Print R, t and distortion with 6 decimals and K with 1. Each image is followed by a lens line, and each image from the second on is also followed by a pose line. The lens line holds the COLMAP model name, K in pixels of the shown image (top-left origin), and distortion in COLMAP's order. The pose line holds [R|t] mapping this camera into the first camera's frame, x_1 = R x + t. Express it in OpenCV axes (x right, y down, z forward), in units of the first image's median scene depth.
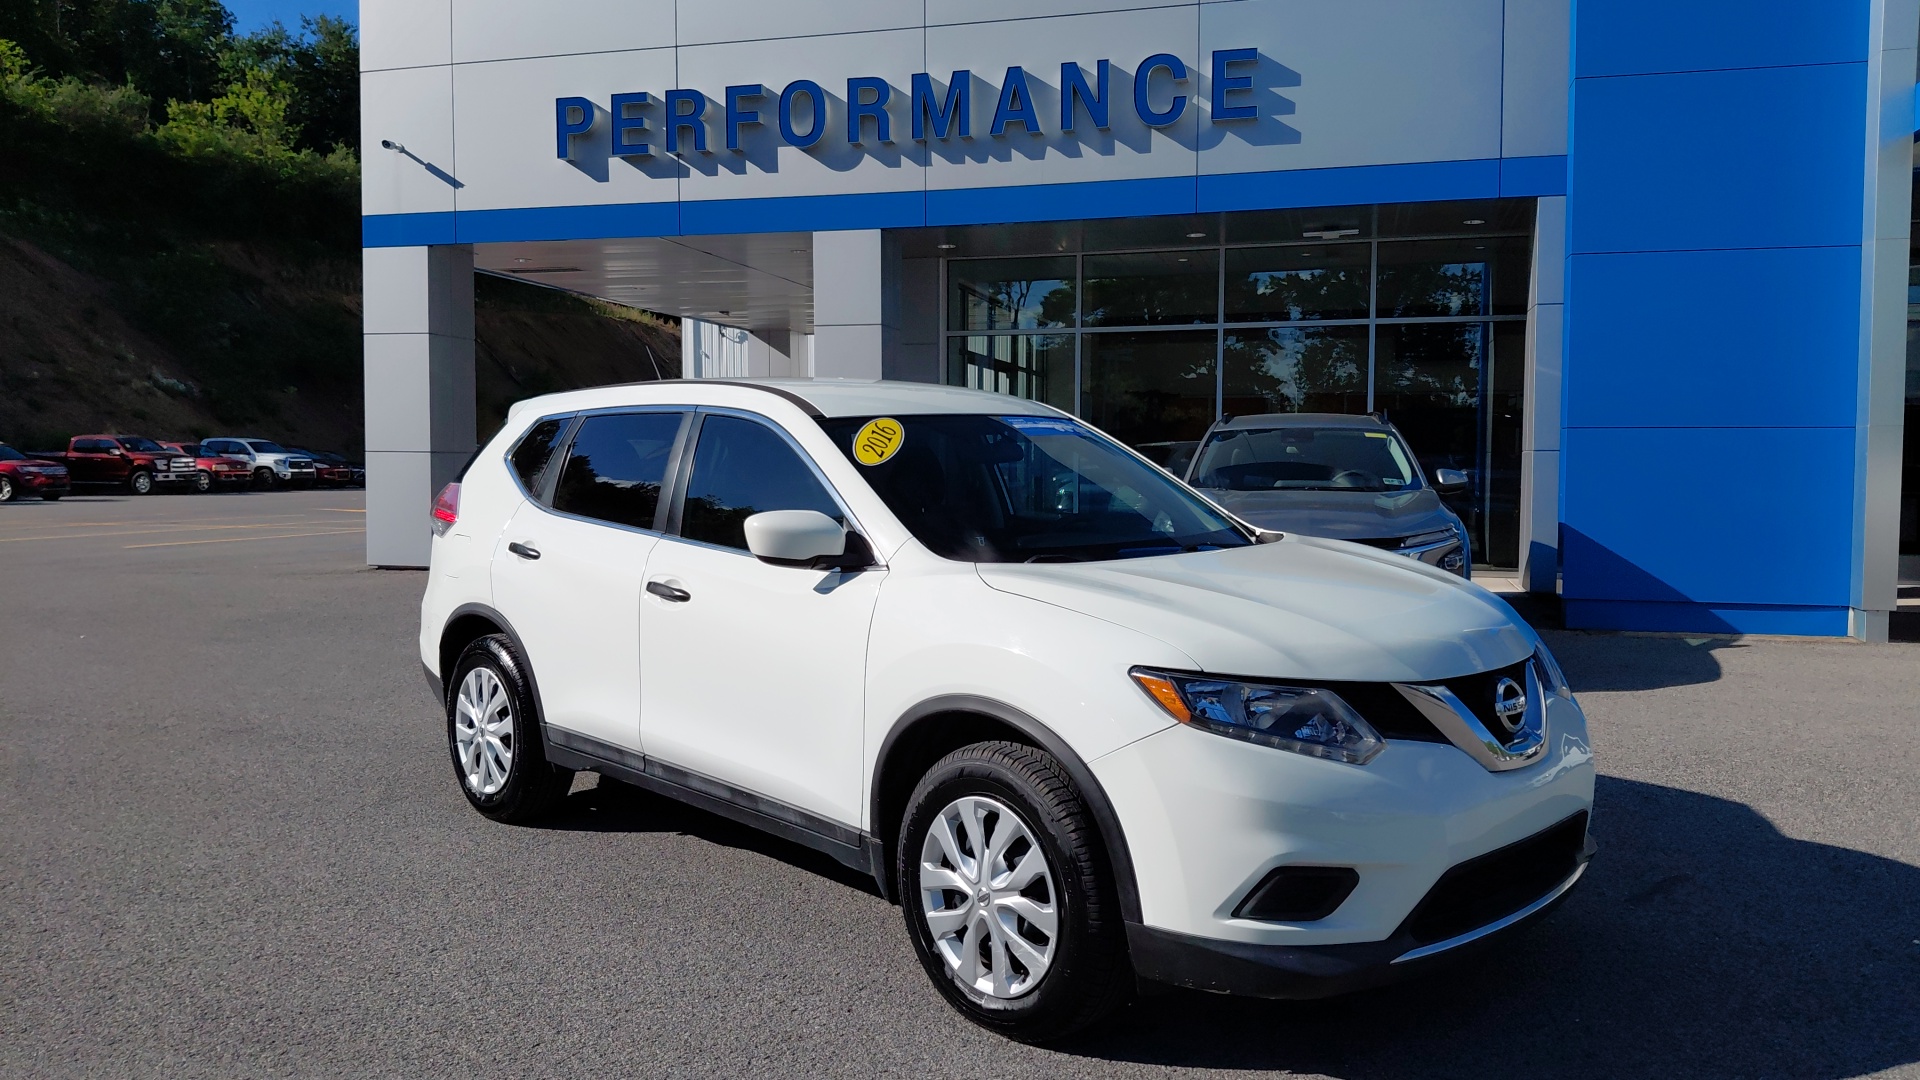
lens RADIAL K [[1471.0, 0, 972.8], [0, 1471.0, 535.8], [0, 0, 1]] dist [0.036304, -0.075724]
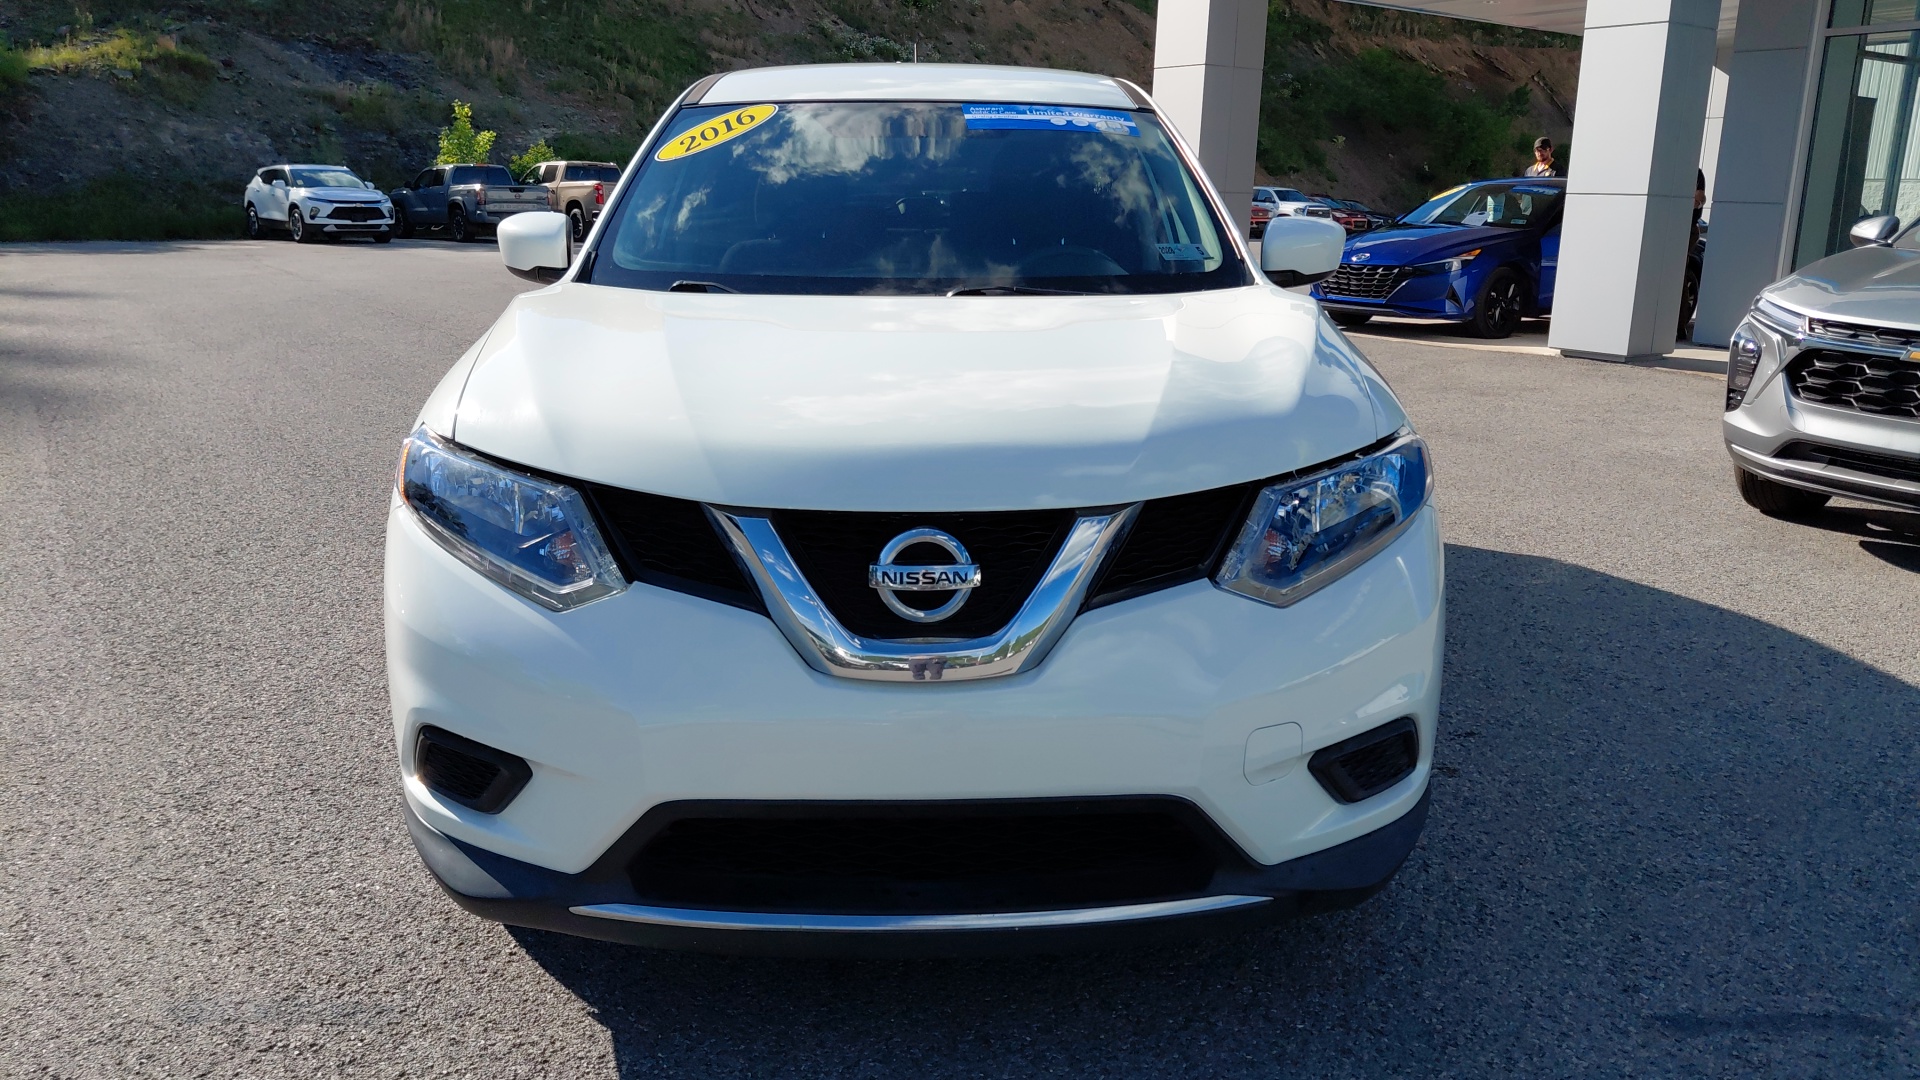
lens RADIAL K [[1471.0, 0, 969.9], [0, 1471.0, 539.9], [0, 0, 1]] dist [0.036304, -0.075724]
pose [[0.733803, 0.170160, -0.657708, 0.398678], [-0.060991, 0.980715, 0.185681, -0.005831], [0.676619, -0.096139, 0.730030, 0.303512]]
